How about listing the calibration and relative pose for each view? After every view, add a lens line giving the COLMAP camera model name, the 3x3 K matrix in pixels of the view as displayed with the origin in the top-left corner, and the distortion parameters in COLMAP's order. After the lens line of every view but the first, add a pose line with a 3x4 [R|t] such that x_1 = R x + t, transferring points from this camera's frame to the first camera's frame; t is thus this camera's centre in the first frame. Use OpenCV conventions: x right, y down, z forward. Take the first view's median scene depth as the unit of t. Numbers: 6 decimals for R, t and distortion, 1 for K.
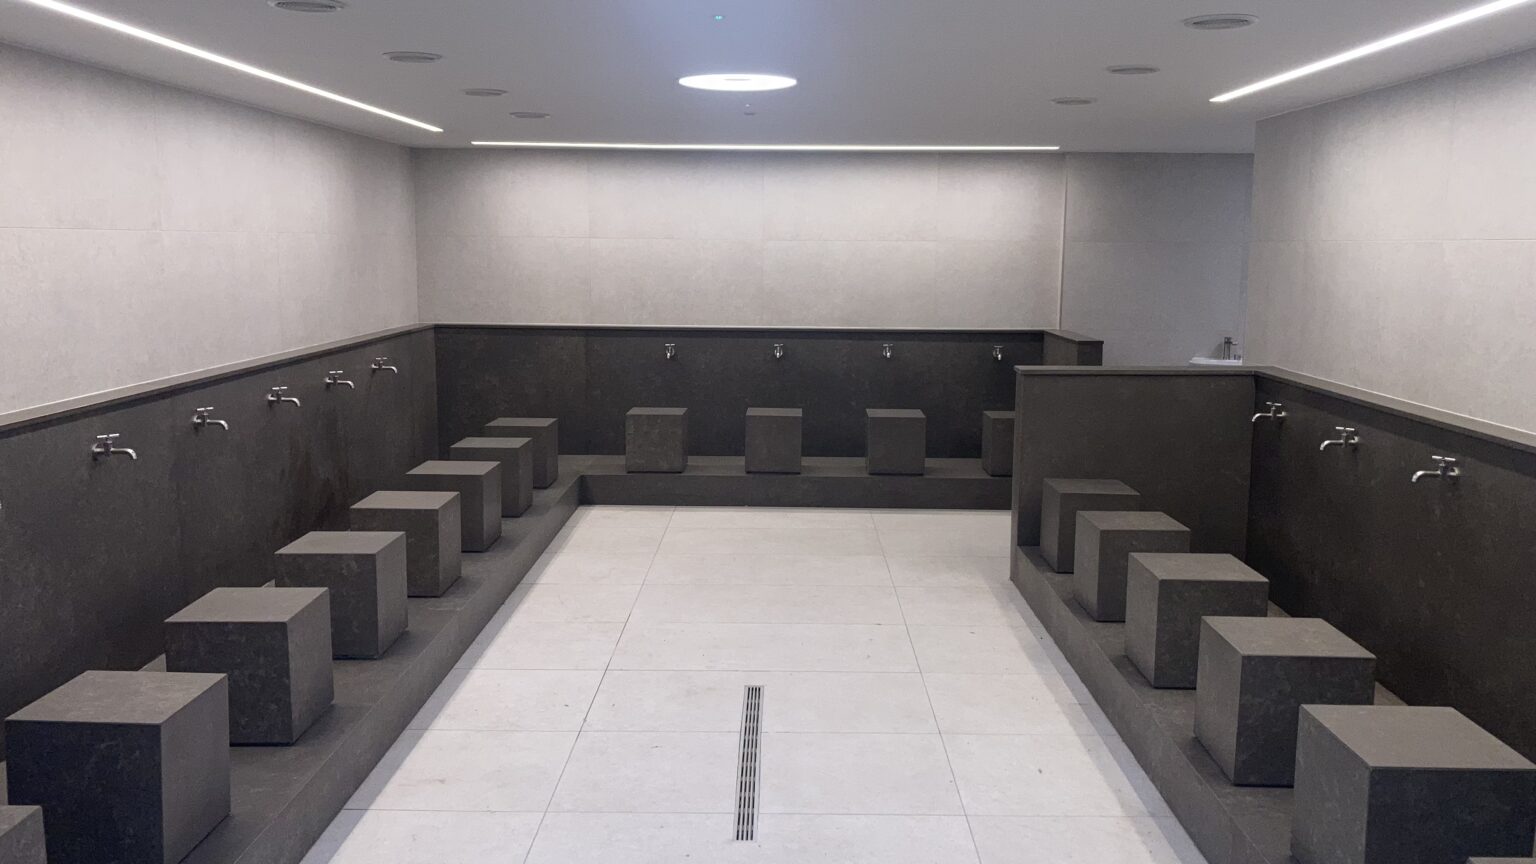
lens RADIAL K [[1263.4, 0, 768.0], [0, 1263.4, 432.0], [0, 0, 1]] dist [0.098742, -0.178769]
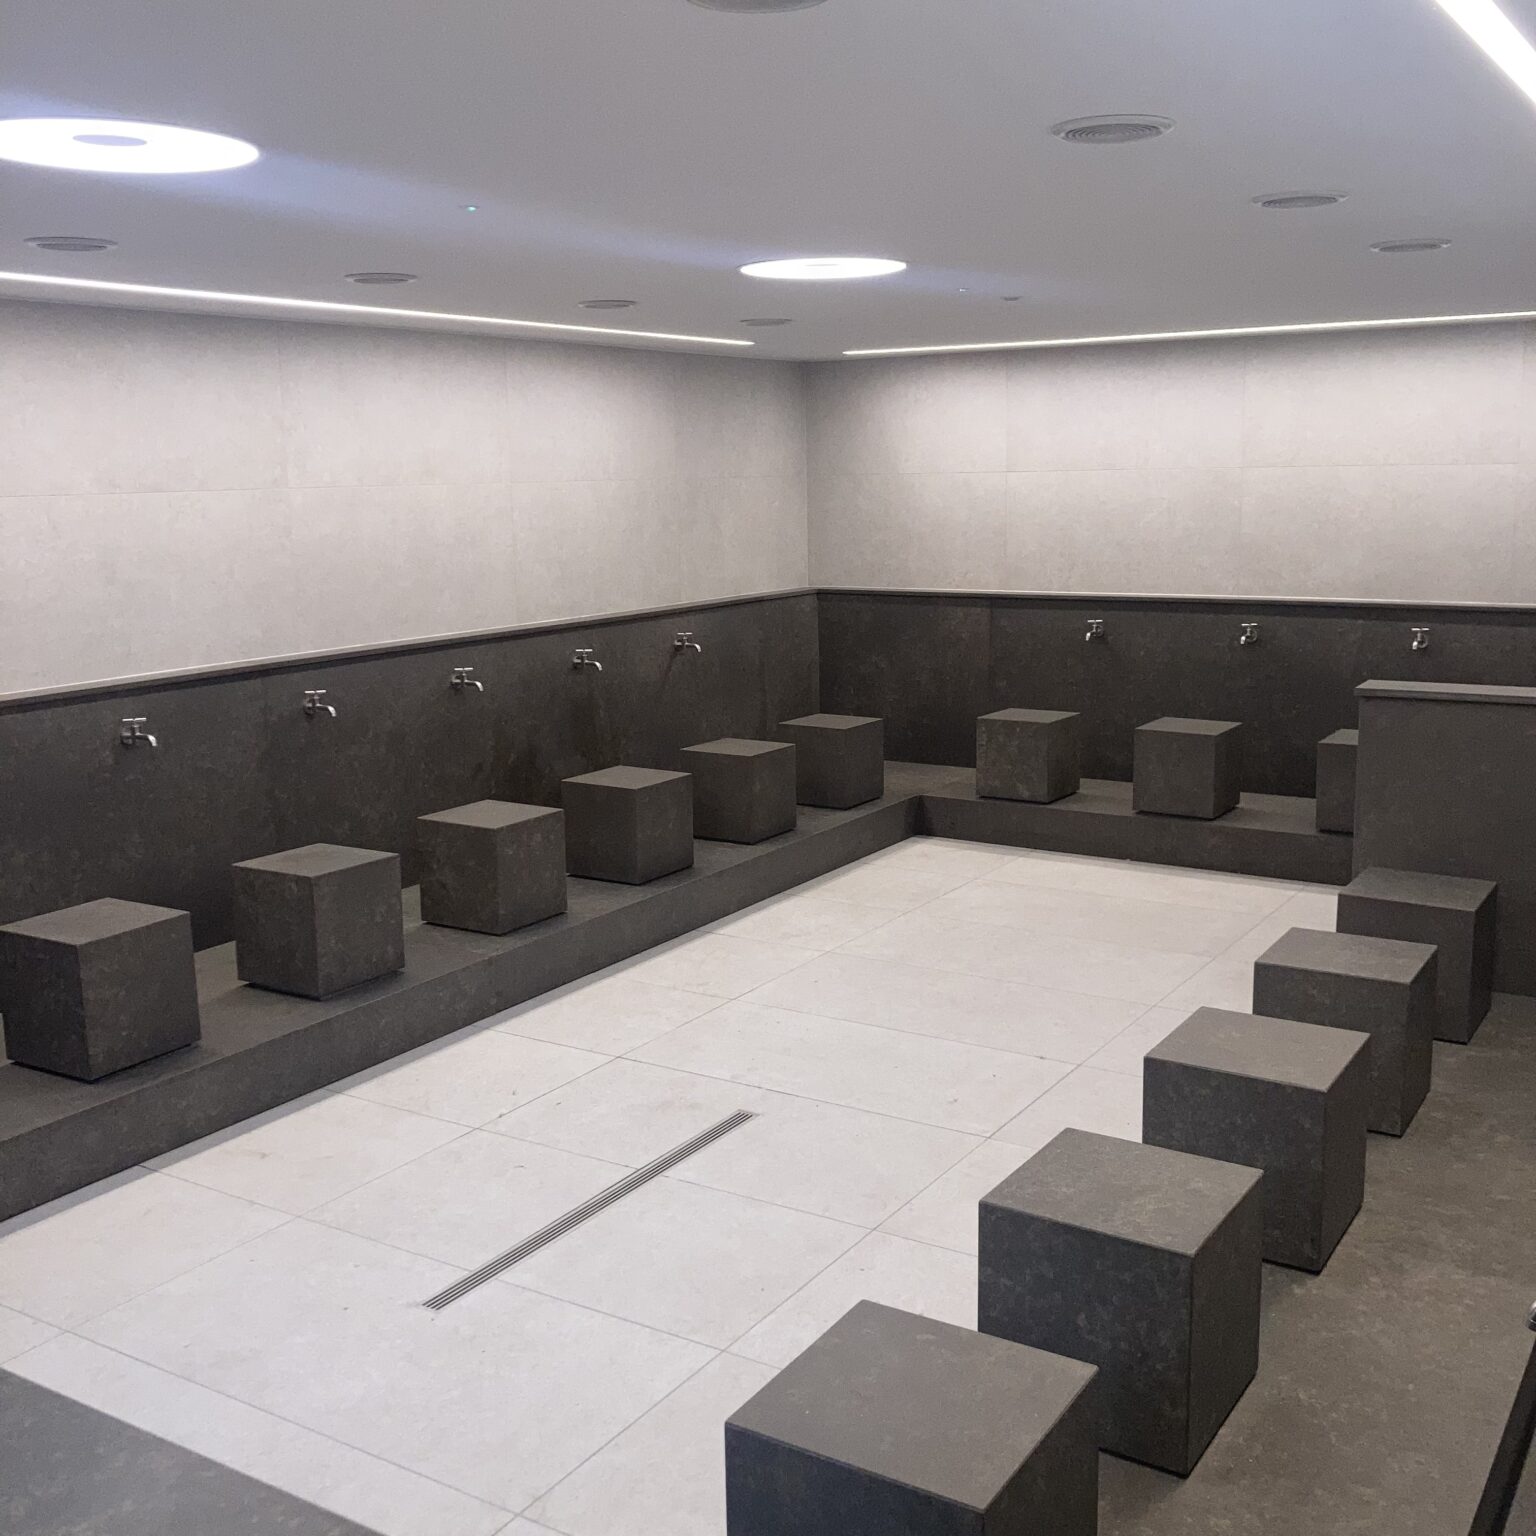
lens RADIAL K [[1657.8, 0, 768.9], [0, 1657.8, 784.5], [0, 0, 1]] dist [0.133553, -0.390074]
pose [[0.848341, 0.075975, -0.523971, 0.291127], [-0.052525, 0.996845, 0.059500, -0.026356], [0.526839, -0.022954, 0.849655, 0.121432]]
